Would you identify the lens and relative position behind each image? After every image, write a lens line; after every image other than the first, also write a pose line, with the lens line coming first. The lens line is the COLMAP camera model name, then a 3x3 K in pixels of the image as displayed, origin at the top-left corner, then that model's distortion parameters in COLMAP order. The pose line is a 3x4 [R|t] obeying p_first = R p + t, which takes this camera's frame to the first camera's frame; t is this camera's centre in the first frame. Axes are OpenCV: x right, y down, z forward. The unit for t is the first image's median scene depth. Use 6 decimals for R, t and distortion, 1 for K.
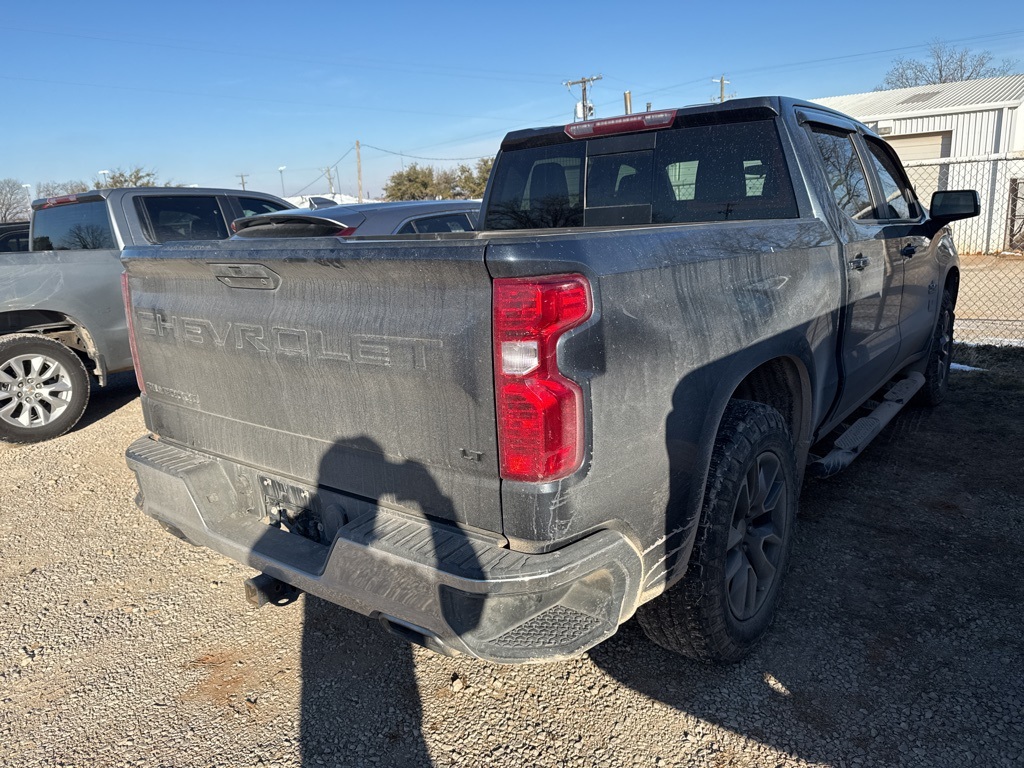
lens RADIAL K [[687.6, 0, 517.5], [0, 687.6, 377.9], [0, 0, 1]] dist [0.054290, -0.051216]
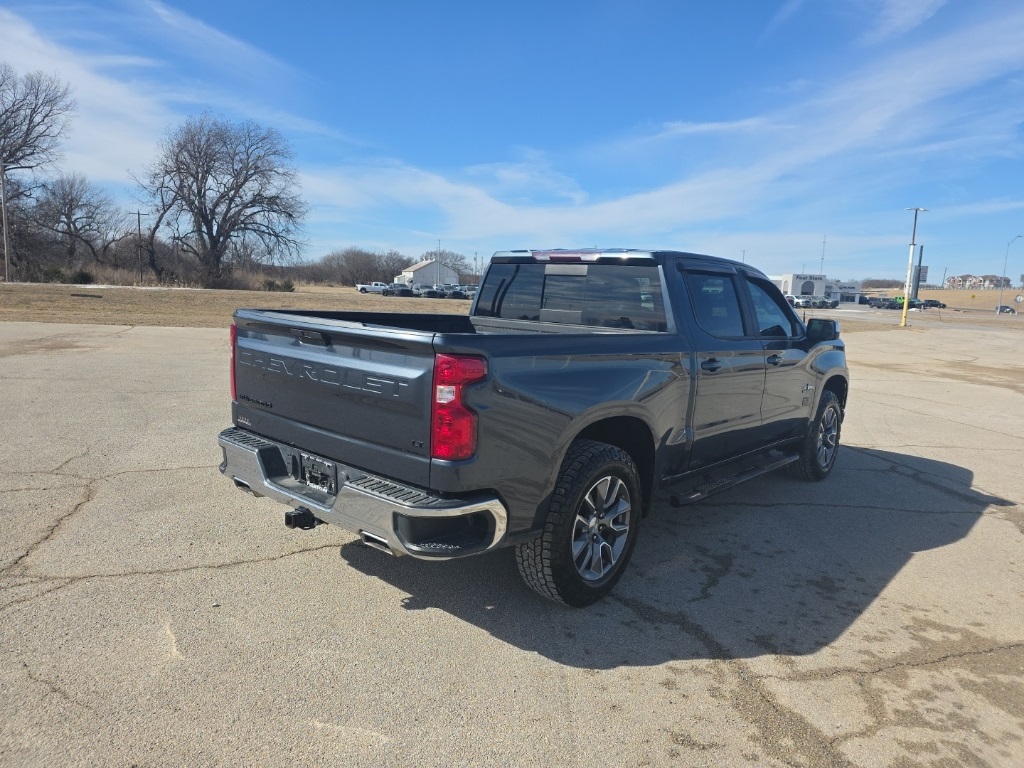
lens RADIAL K [[687.6, 0, 517.5], [0, 687.6, 377.9], [0, 0, 1]] dist [0.054290, -0.051216]
pose [[0.992660, 0.105416, -0.059275, 0.294128], [-0.110556, 0.989657, -0.091414, 0.074761], [0.049025, 0.097296, 0.994047, -0.861883]]
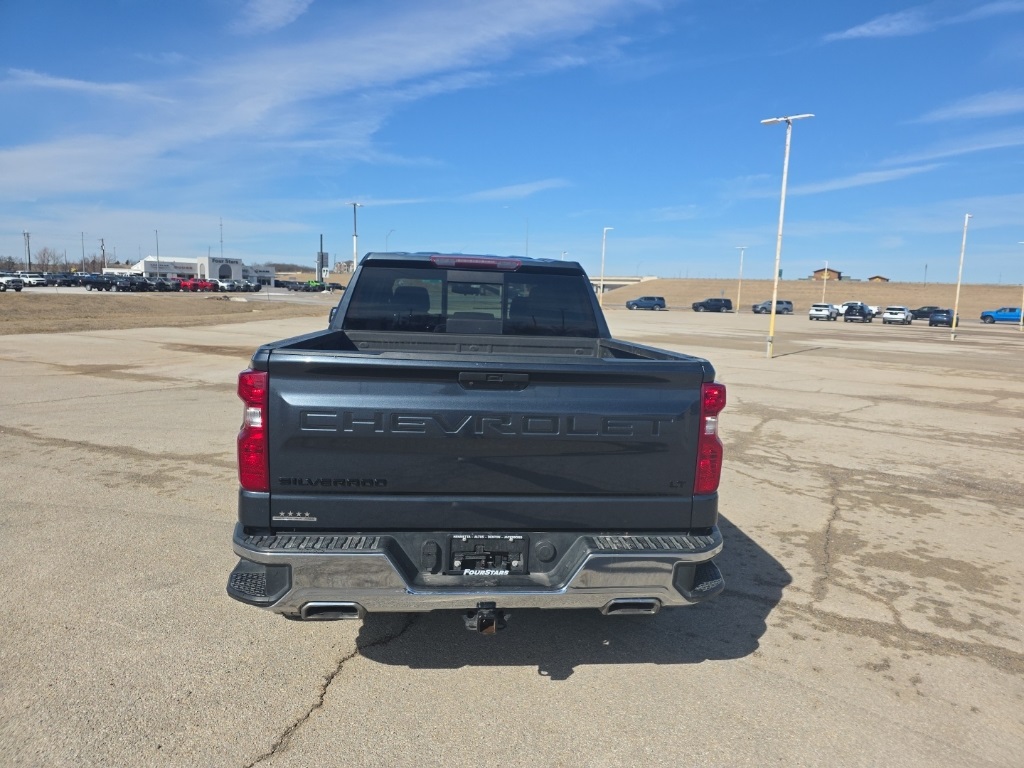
lens RADIAL K [[687.6, 0, 517.5], [0, 687.6, 377.9], [0, 0, 1]] dist [0.054290, -0.051216]
pose [[0.737514, -0.005207, 0.675312, -1.520977], [0.080281, 0.993555, -0.080016, -0.044745], [-0.670543, 0.113228, 0.733179, -0.013593]]
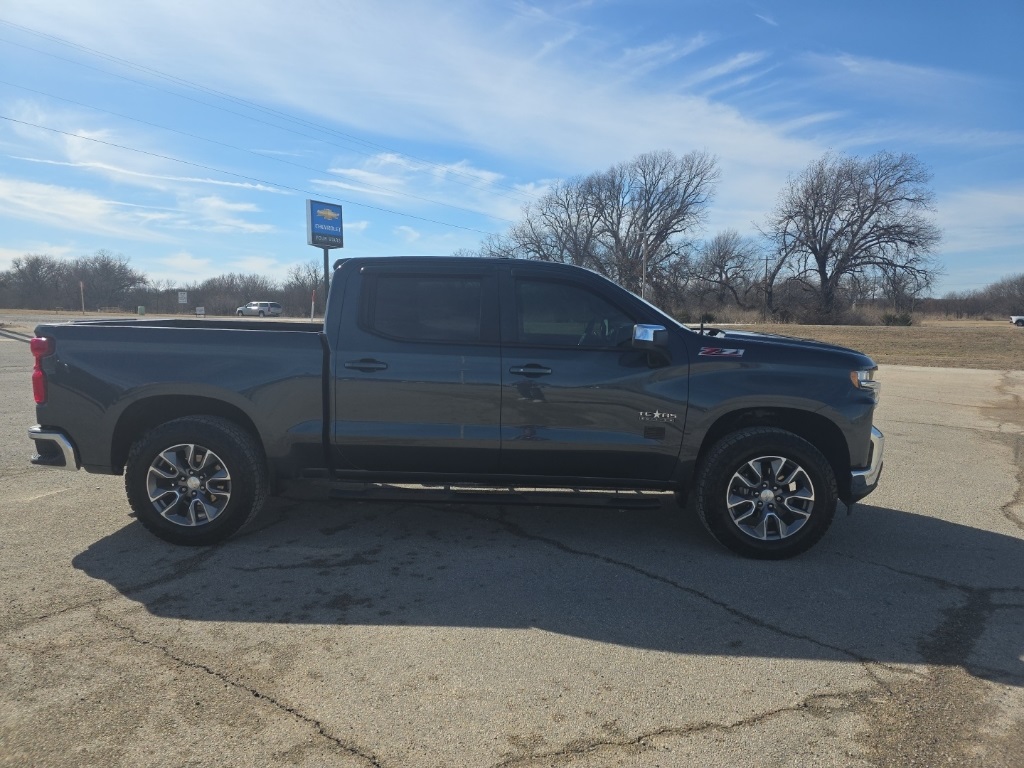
lens RADIAL K [[687.6, 0, 517.5], [0, 687.6, 377.9], [0, 0, 1]] dist [0.054290, -0.051216]
pose [[0.567393, 0.135422, -0.812235, 3.577150], [-0.217429, 0.976016, 0.010842, -0.436687], [0.794223, 0.170452, 0.583229, 0.836696]]
